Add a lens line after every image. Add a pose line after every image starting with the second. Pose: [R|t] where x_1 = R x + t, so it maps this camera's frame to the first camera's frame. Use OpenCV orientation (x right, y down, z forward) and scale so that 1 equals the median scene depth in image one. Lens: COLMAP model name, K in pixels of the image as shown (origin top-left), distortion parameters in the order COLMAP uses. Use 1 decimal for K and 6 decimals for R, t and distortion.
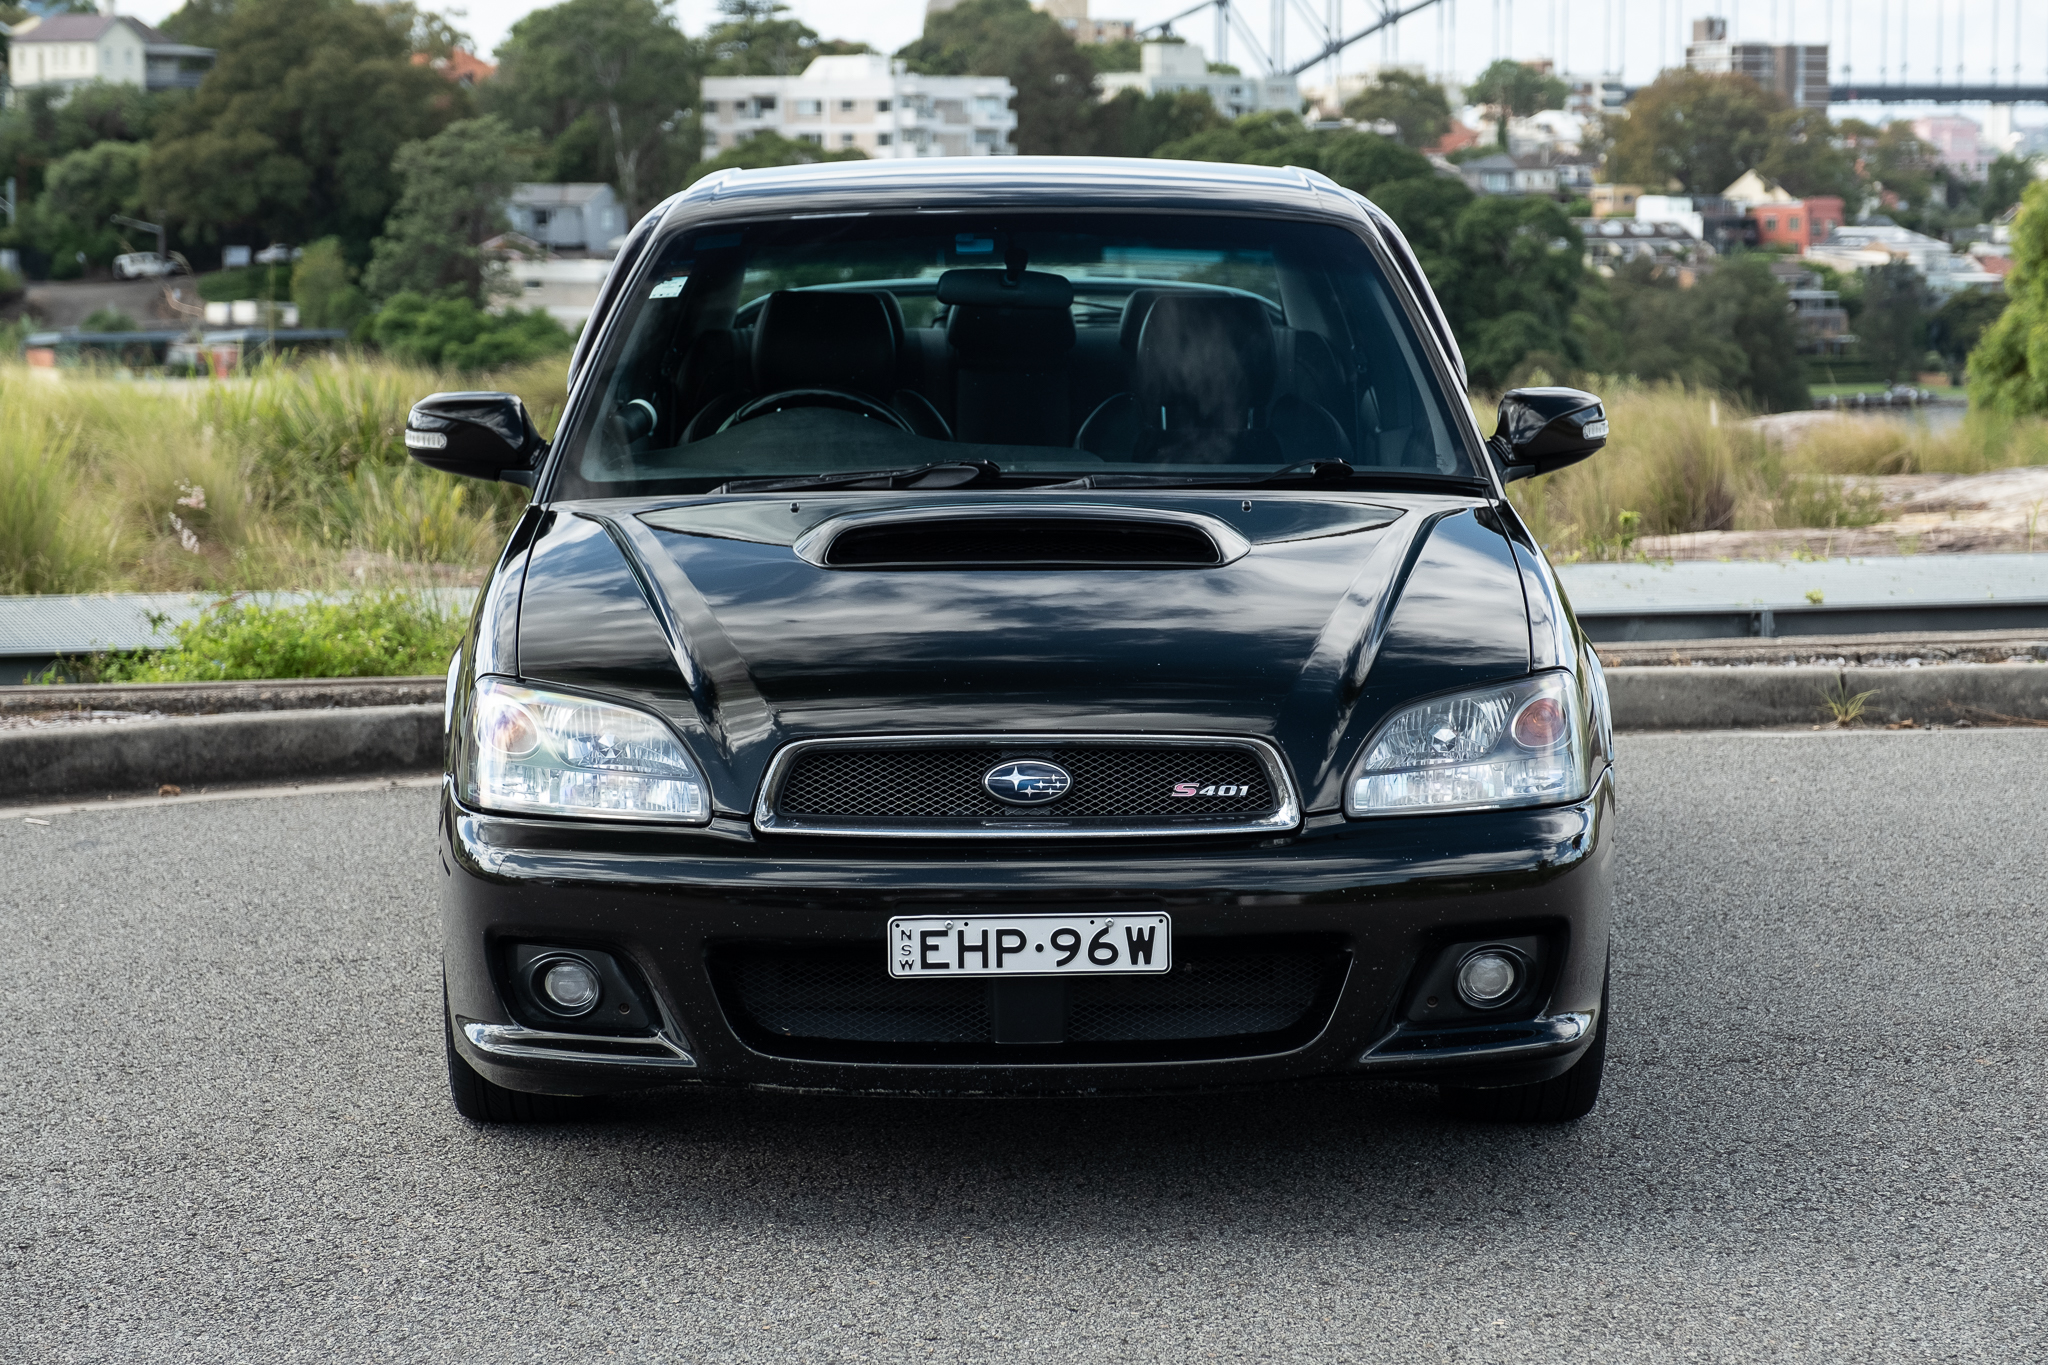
lens RADIAL K [[5209.6, 0, 1032.9], [0, 5209.6, 619.6], [0, 0, 1]] dist [0.059274, 0.000000]
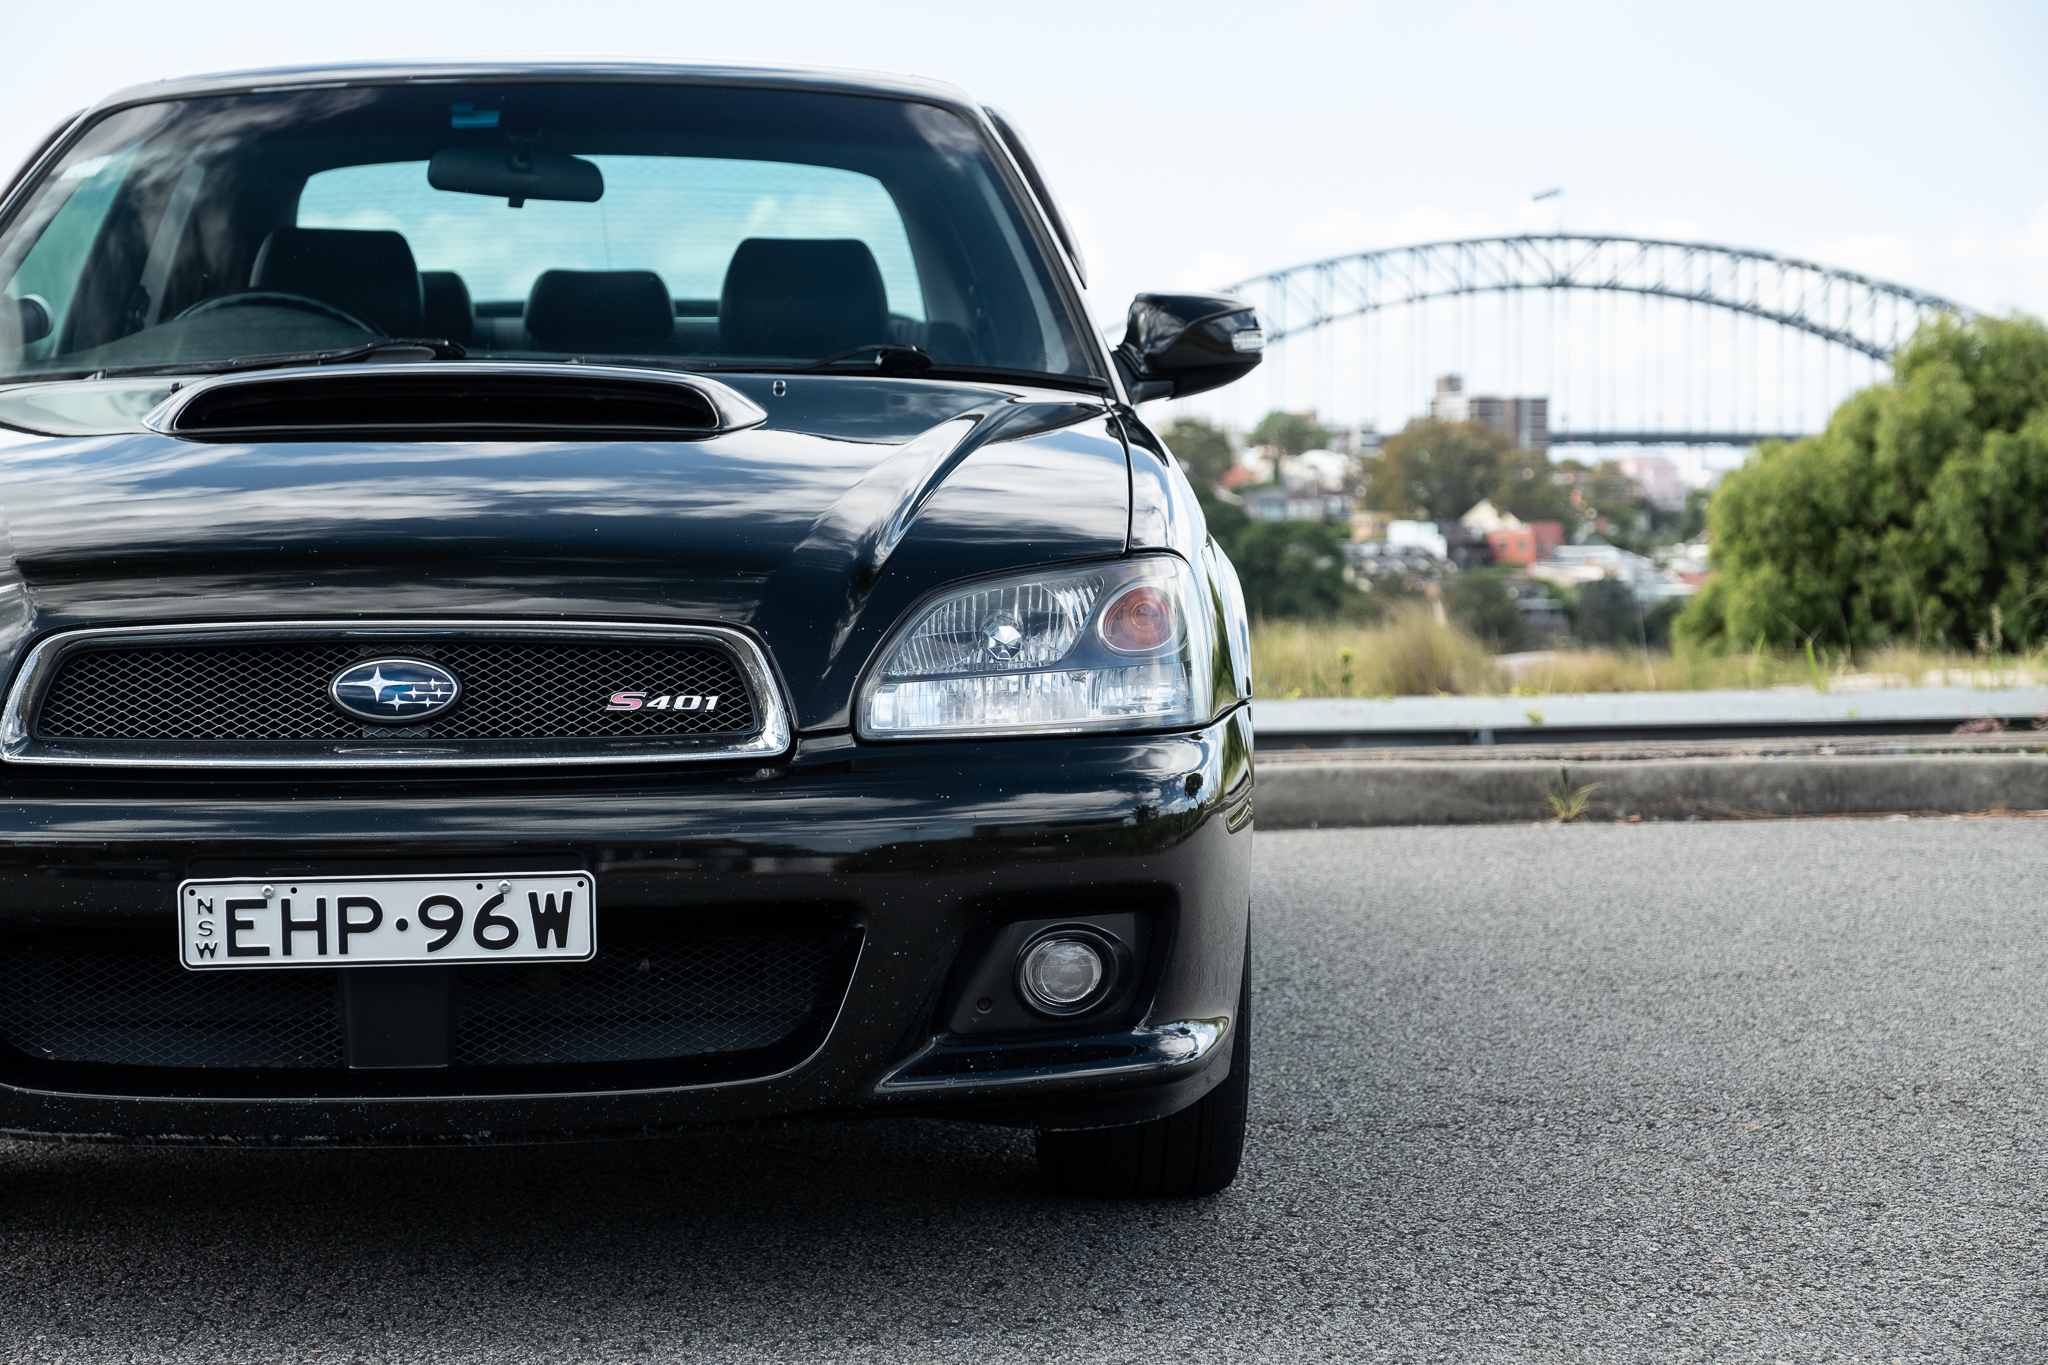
lens RADIAL K [[4232.3, 0, 1049.2], [0, 4232.3, 703.4], [0, 0, 1]] dist [0.101057, 0.000000]
pose [[0.999456, -0.003916, 0.032737, 0.063957], [0.005483, 0.998836, -0.047932, 0.057326], [-0.032511, 0.048086, 0.998314, 0.409717]]
